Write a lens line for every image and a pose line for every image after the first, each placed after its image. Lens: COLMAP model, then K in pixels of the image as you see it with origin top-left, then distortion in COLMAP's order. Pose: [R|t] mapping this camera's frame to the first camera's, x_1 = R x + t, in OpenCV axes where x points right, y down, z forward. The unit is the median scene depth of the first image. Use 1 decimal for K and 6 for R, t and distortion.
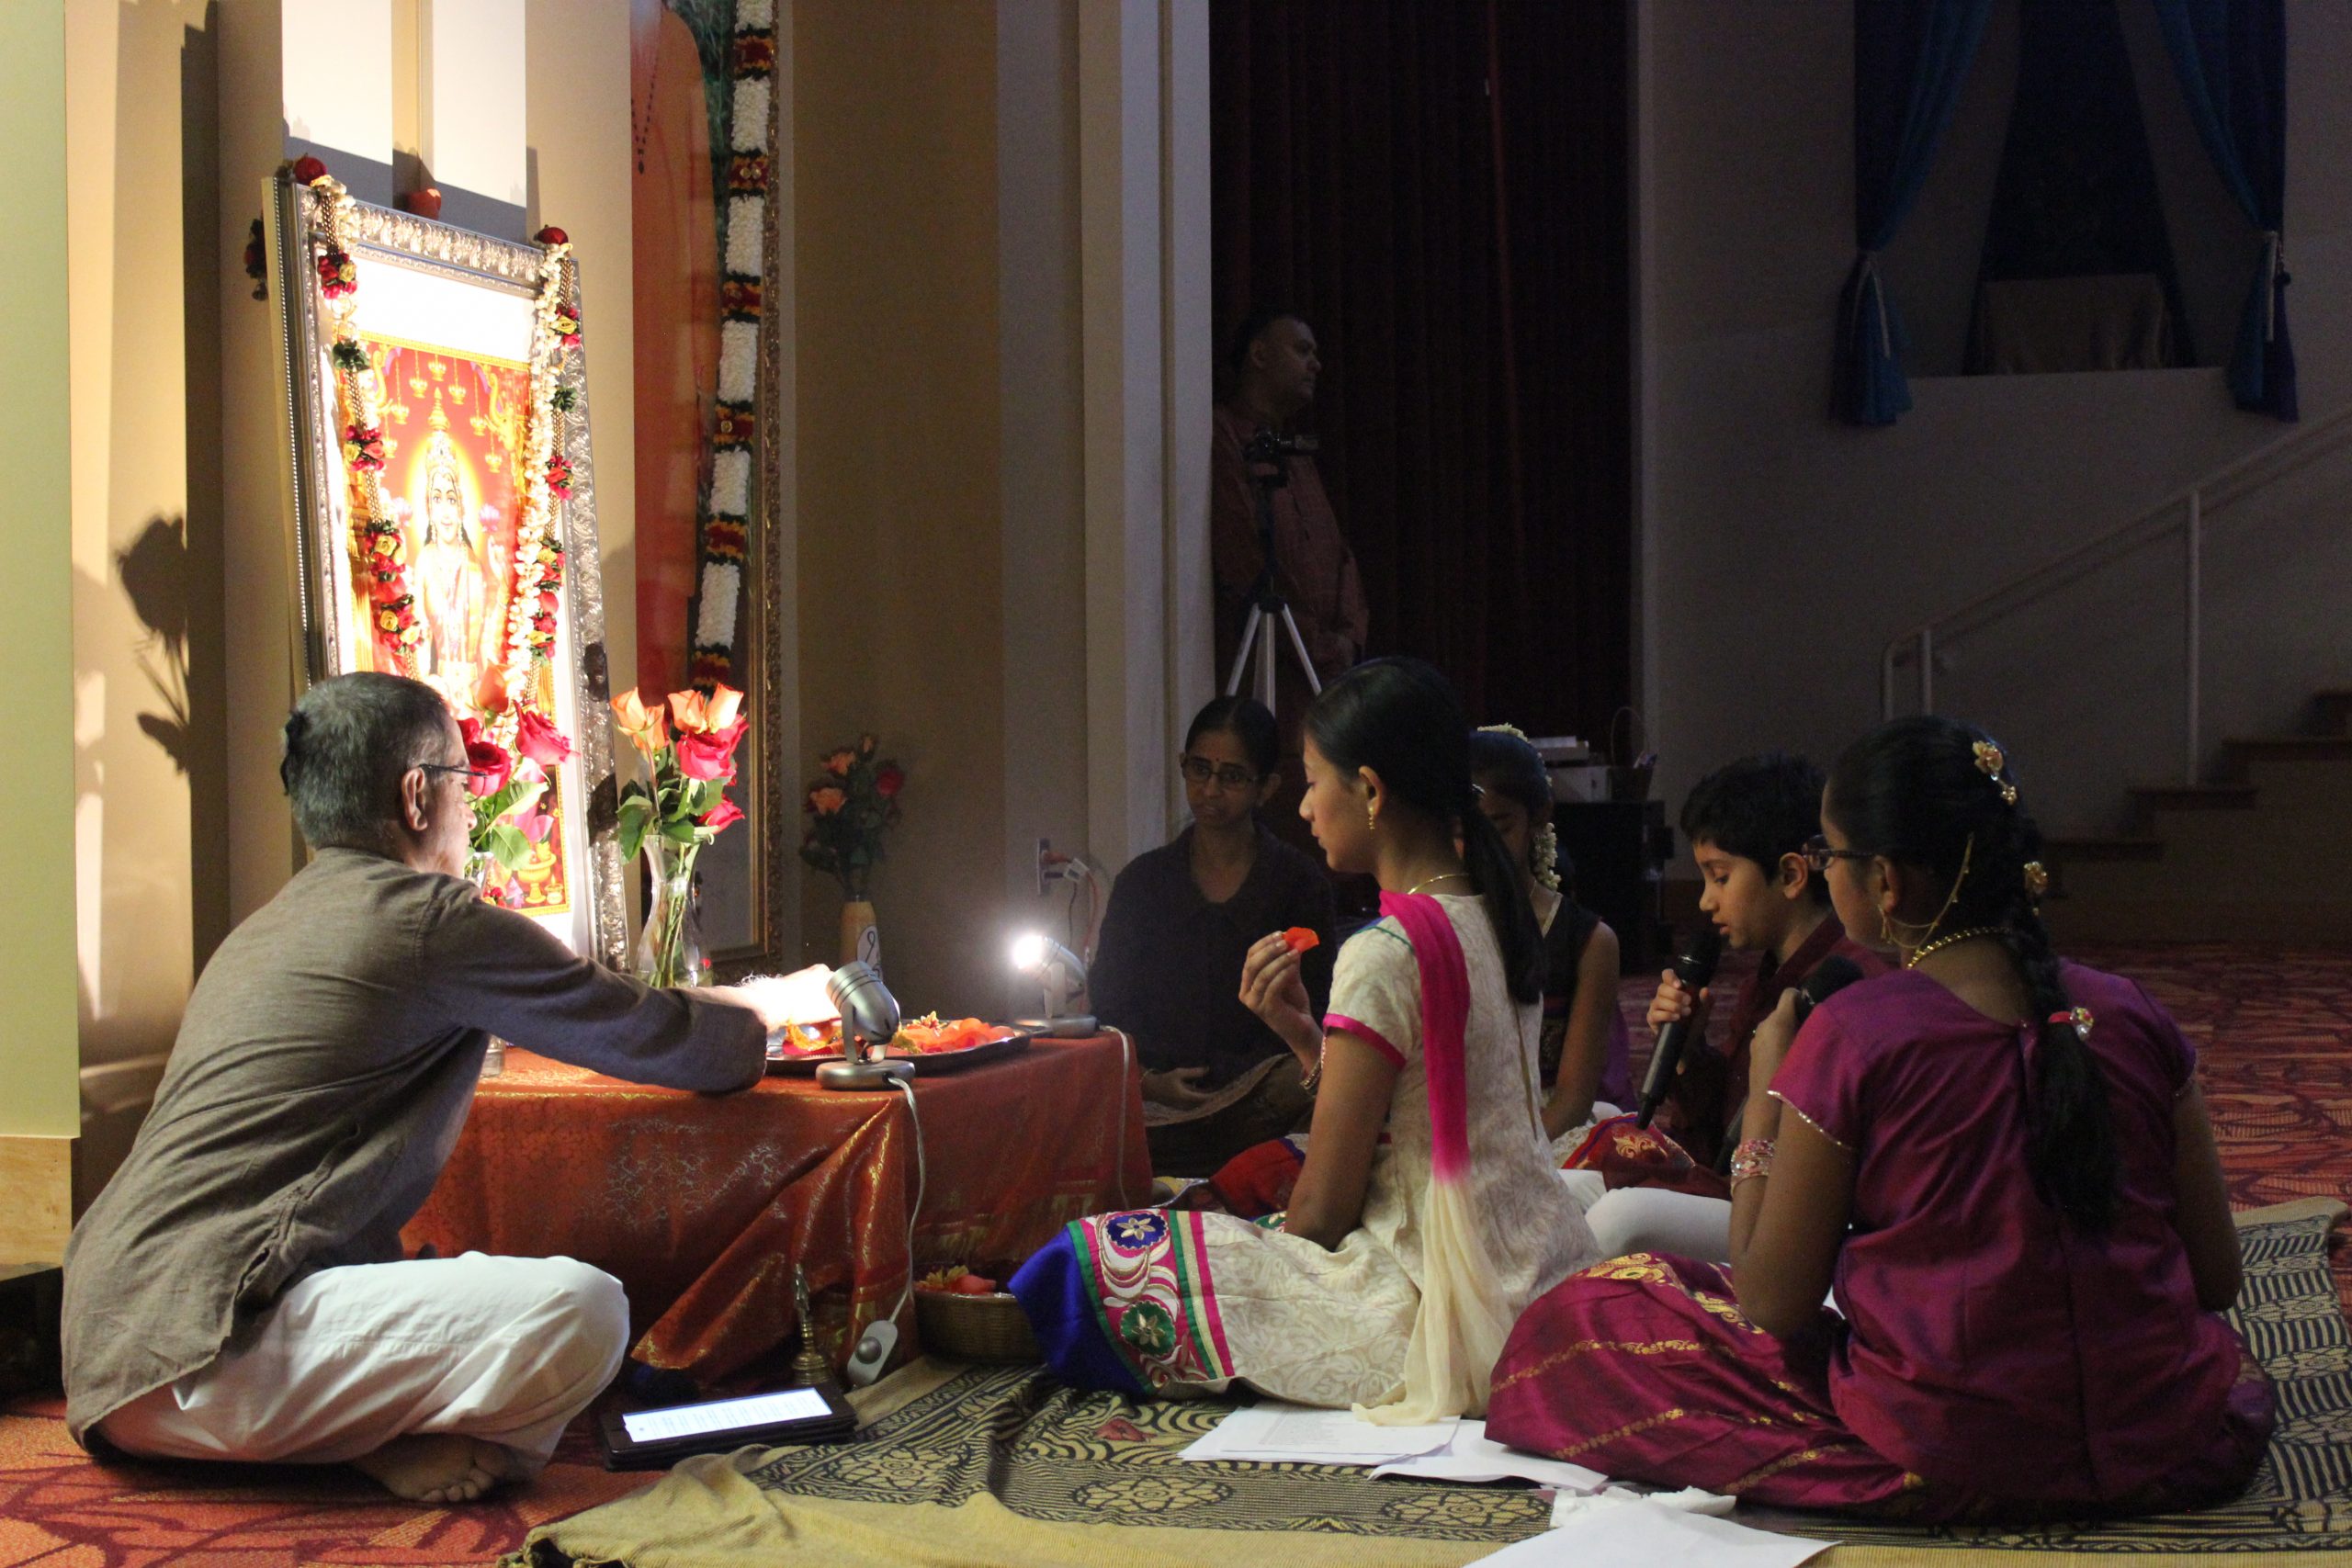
lens RADIAL K [[3538.3, 0, 1258.1], [0, 3538.3, 757.3], [0, 0, 1]] dist [0.003409, 0.000000]
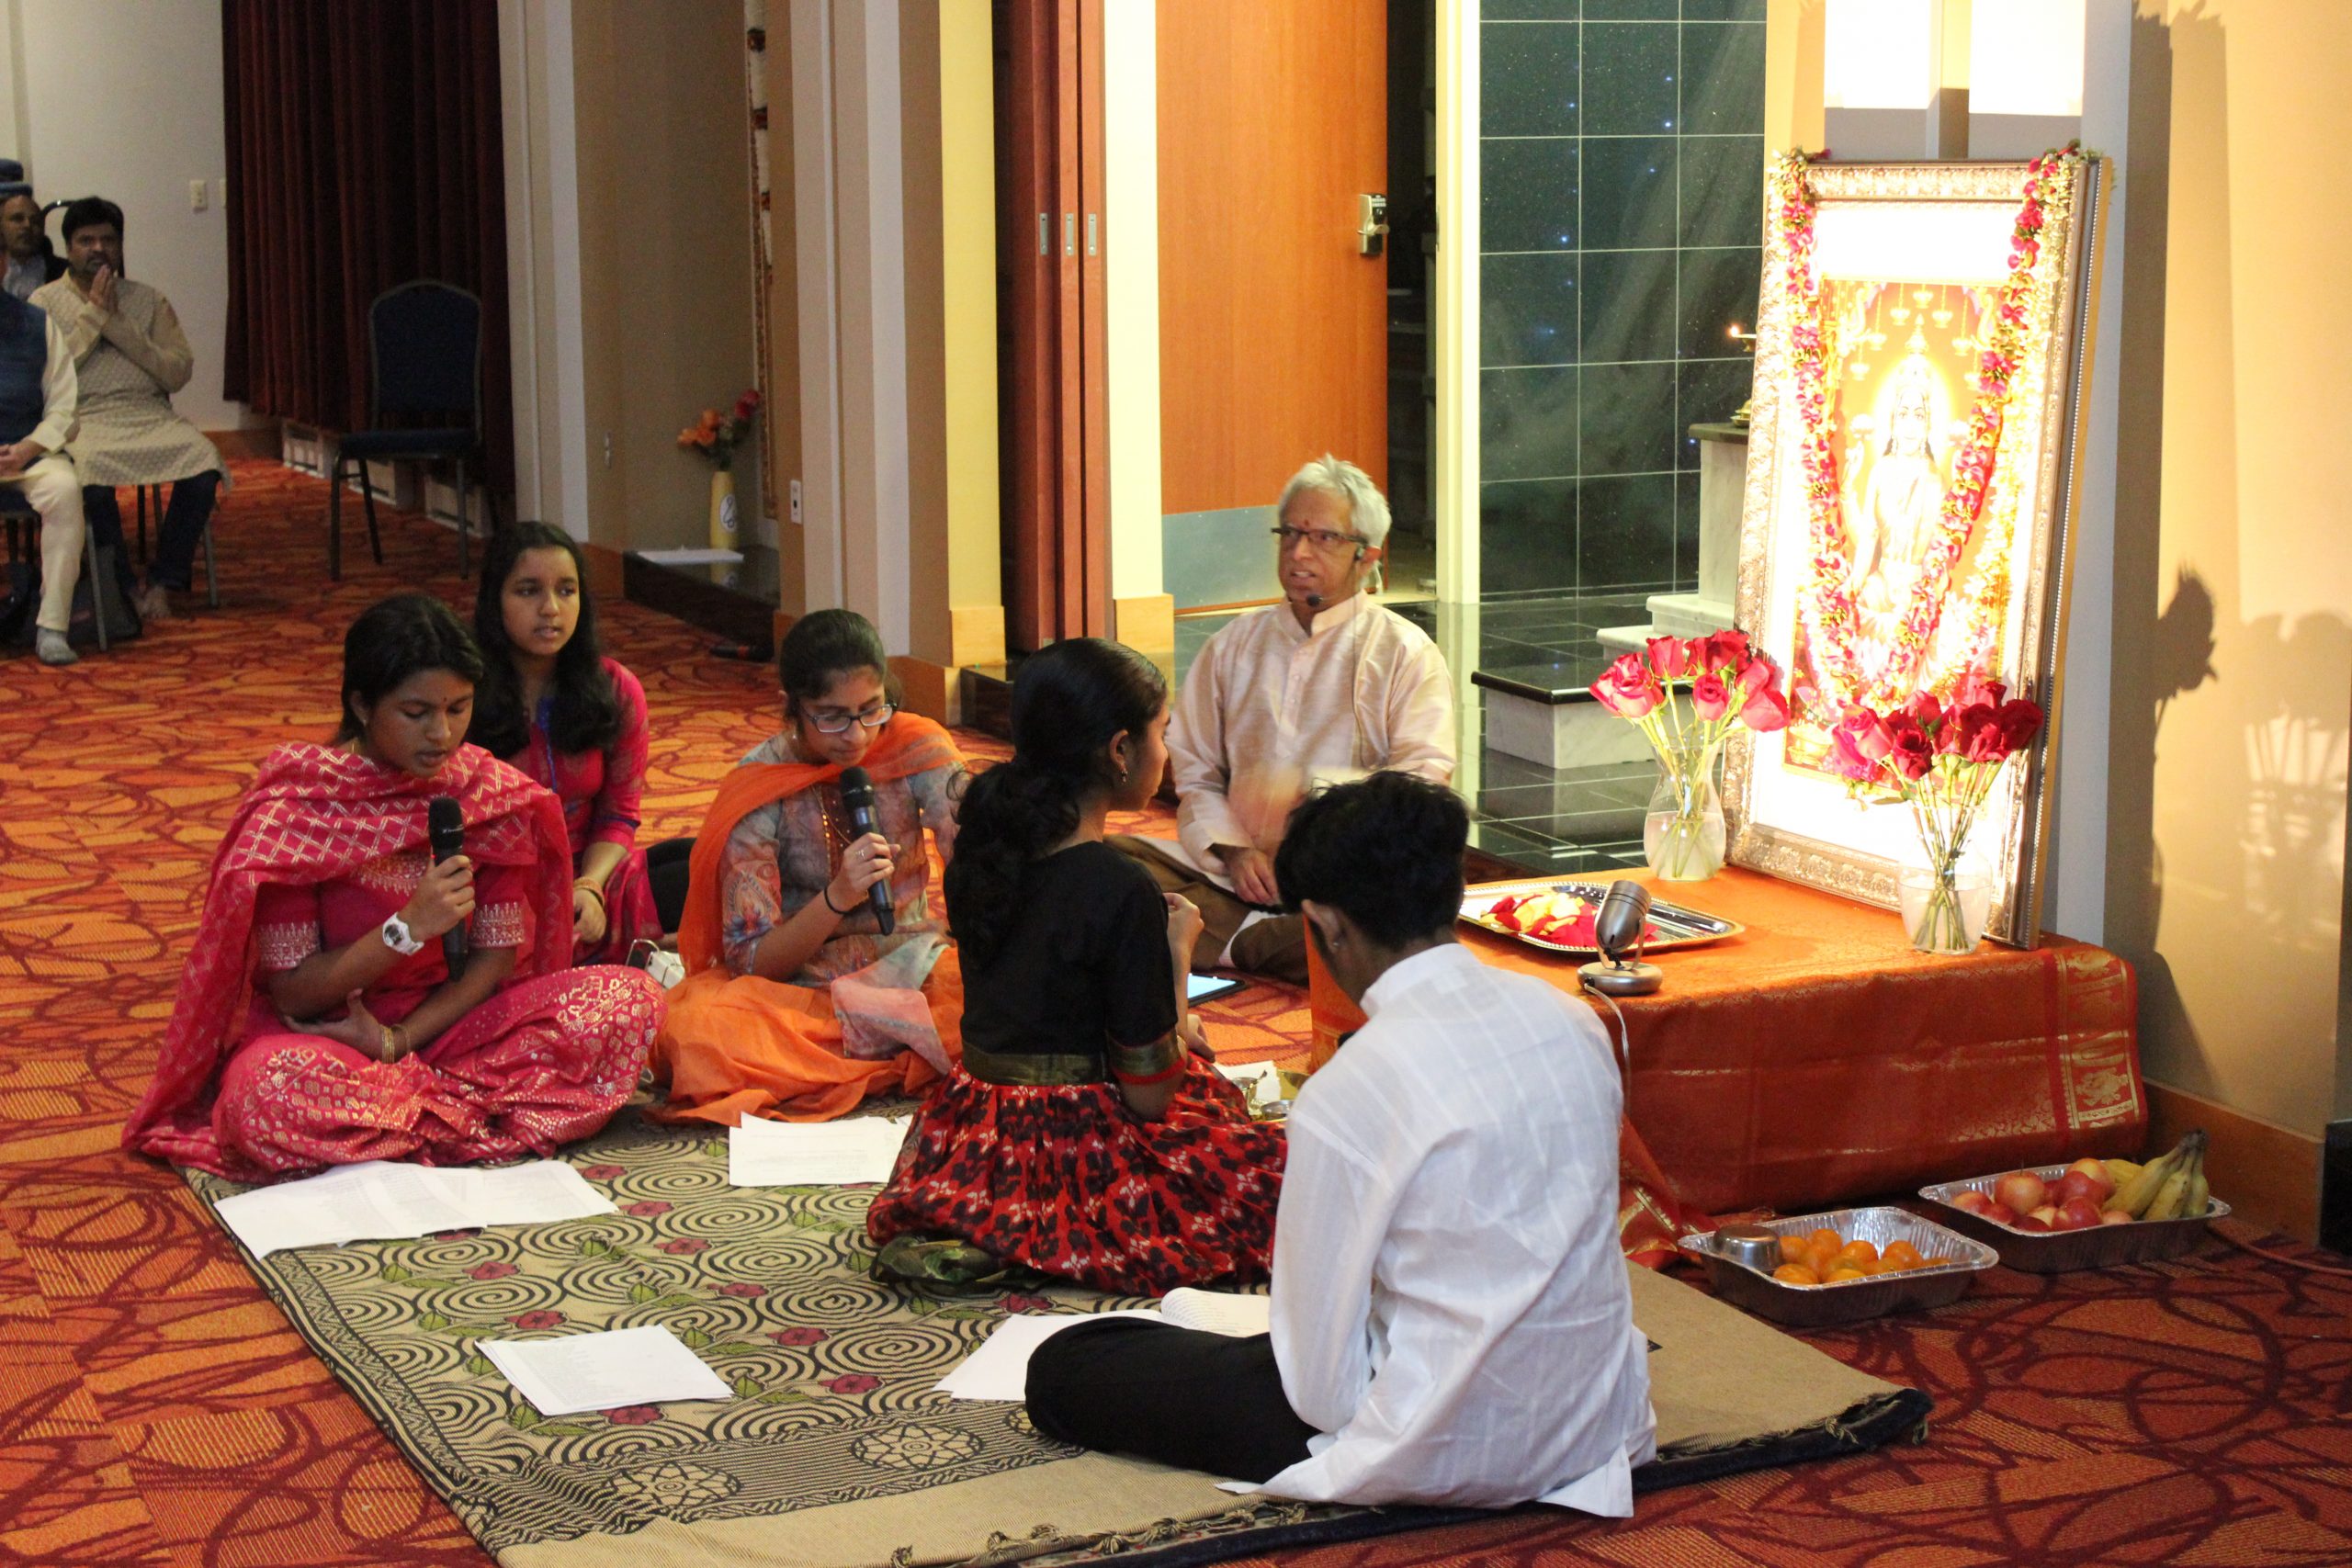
lens RADIAL K [[3839.7, 0, 1144.6], [0, 3839.7, 624.1], [0, 0, 1]] dist [0.038022, 0.000000]
pose [[-0.774460, 0.099986, -0.624671, 0.703991], [0.019902, 0.990793, 0.133914, -0.170314], [0.632309, 0.091279, -0.769320, 1.739767]]
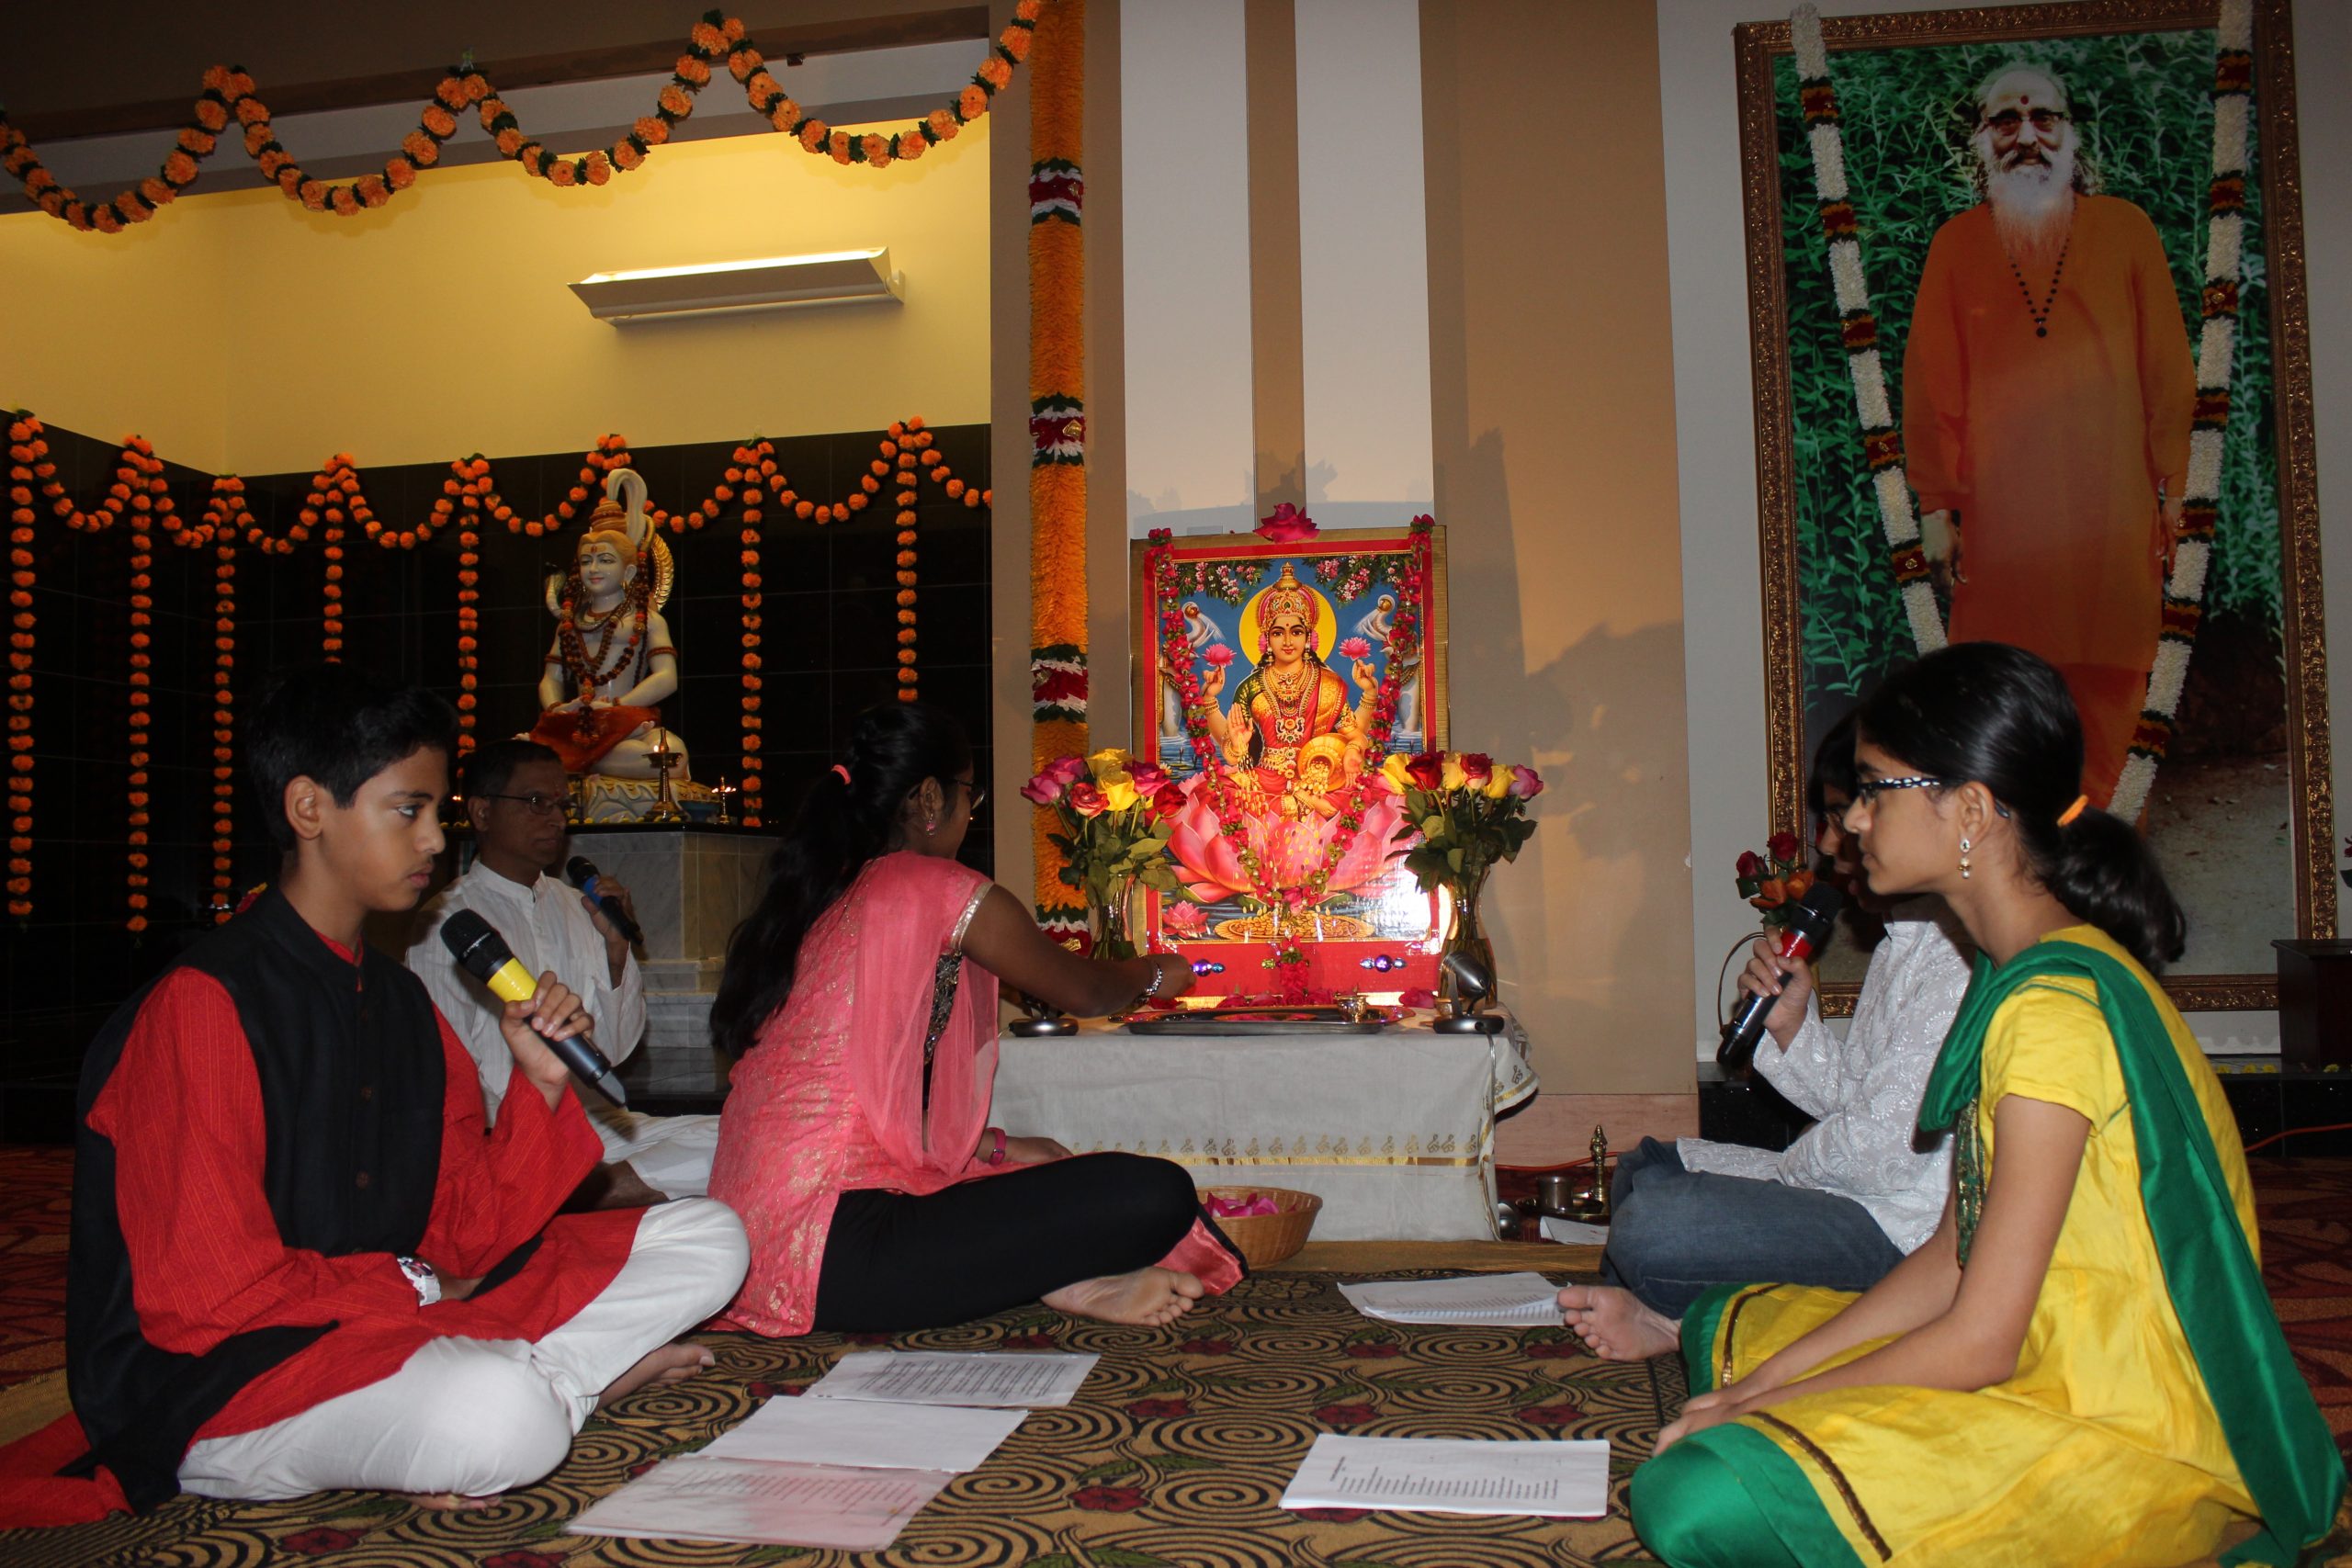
lens RADIAL K [[1914.6, 0, 1180.8], [0, 1914.6, 785.2], [0, 0, 1]] dist [-0.155685, 0.137642]
pose [[0.111631, -0.039755, -0.992954, 0.573837], [0.010093, 0.999193, -0.038870, 0.018183], [0.993699, -0.005683, 0.111942, 0.840837]]
